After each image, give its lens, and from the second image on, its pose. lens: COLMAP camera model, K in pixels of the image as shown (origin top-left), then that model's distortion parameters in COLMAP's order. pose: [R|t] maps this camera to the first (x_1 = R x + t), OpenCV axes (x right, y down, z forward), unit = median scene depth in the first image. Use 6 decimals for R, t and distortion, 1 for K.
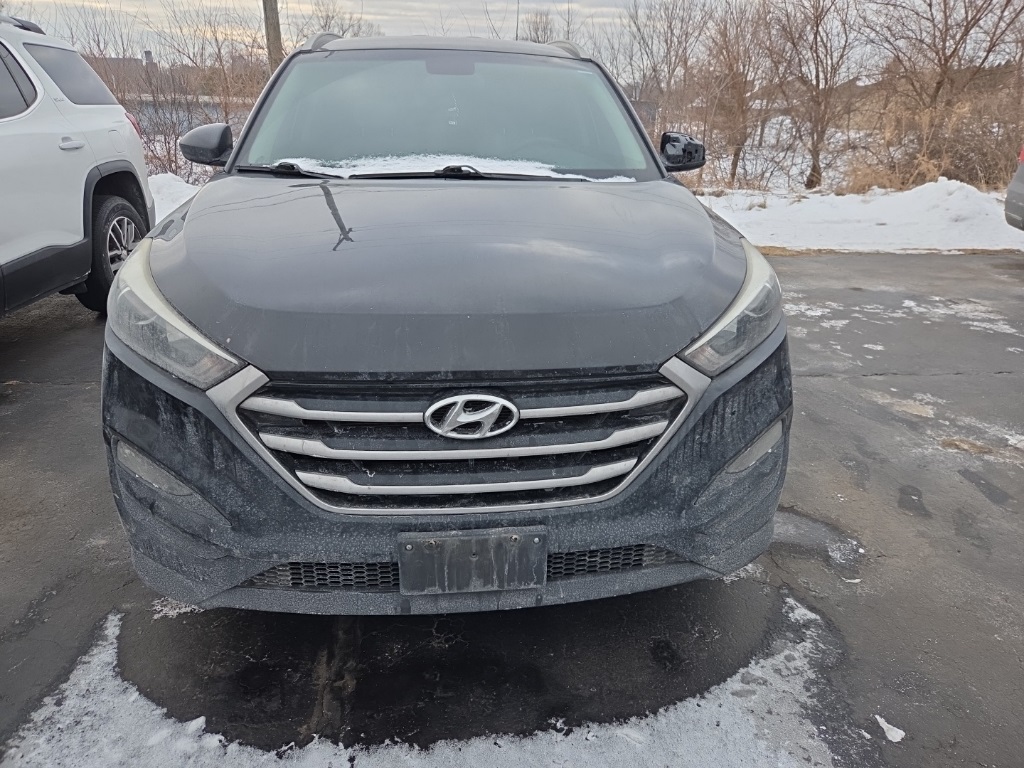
lens RADIAL K [[693.3, 0, 515.5], [0, 693.3, 377.7], [0, 0, 1]] dist [0.081656, -0.070132]
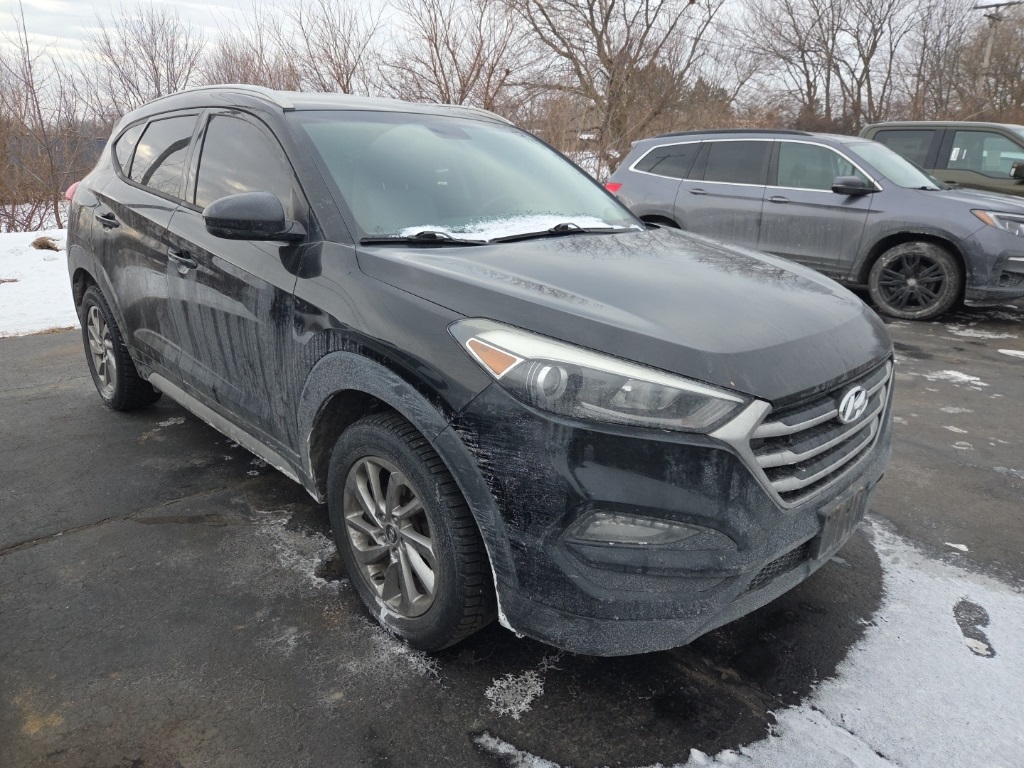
lens RADIAL K [[693.3, 0, 515.5], [0, 693.3, 377.7], [0, 0, 1]] dist [0.081656, -0.070132]
pose [[0.778090, -0.187164, 0.599621, -1.206213], [0.218802, 0.975552, 0.020581, -0.144307], [-0.588814, 0.115184, 0.800019, 0.255592]]
